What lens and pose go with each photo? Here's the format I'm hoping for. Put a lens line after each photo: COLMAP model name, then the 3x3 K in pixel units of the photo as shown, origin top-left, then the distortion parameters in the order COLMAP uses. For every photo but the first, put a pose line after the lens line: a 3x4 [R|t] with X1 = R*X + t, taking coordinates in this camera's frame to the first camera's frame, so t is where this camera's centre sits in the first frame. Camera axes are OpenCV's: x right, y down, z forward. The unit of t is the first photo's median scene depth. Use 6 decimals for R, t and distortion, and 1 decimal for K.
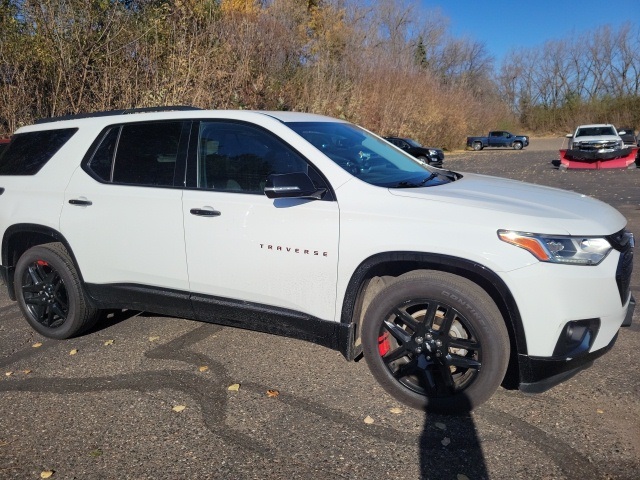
lens RADIAL K [[479.3, 0, 323.7], [0, 479.3, 238.6], [0, 0, 1]] dist [0.054285, -0.035819]
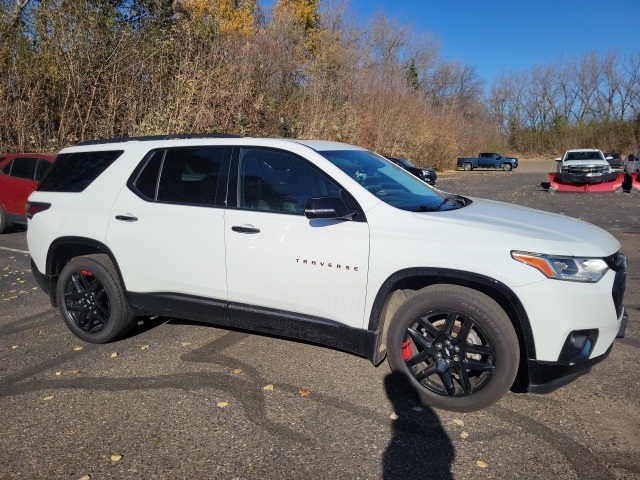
lens RADIAL K [[479.3, 0, 318.2], [0, 479.3, 239.5], [0, 0, 1]] dist [0.054285, -0.035819]
pose [[0.999757, 0.018741, 0.011647, -0.077814], [-0.018357, 0.999312, -0.032235, 0.001201], [-0.012244, 0.032014, 0.999412, -0.103636]]
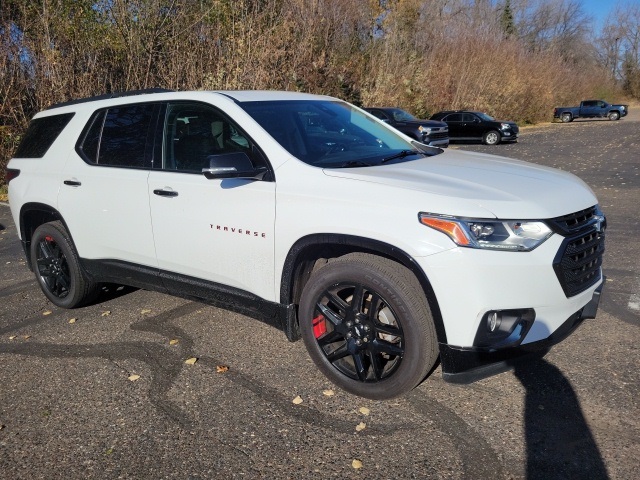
lens RADIAL K [[479.3, 0, 324.5], [0, 479.3, 242.4], [0, 0, 1]] dist [0.054285, -0.035819]
pose [[0.986855, 0.016439, -0.160772, 0.223983], [-0.007907, 0.998533, 0.053566, -0.005614], [0.161417, -0.051591, 0.985537, 0.025863]]
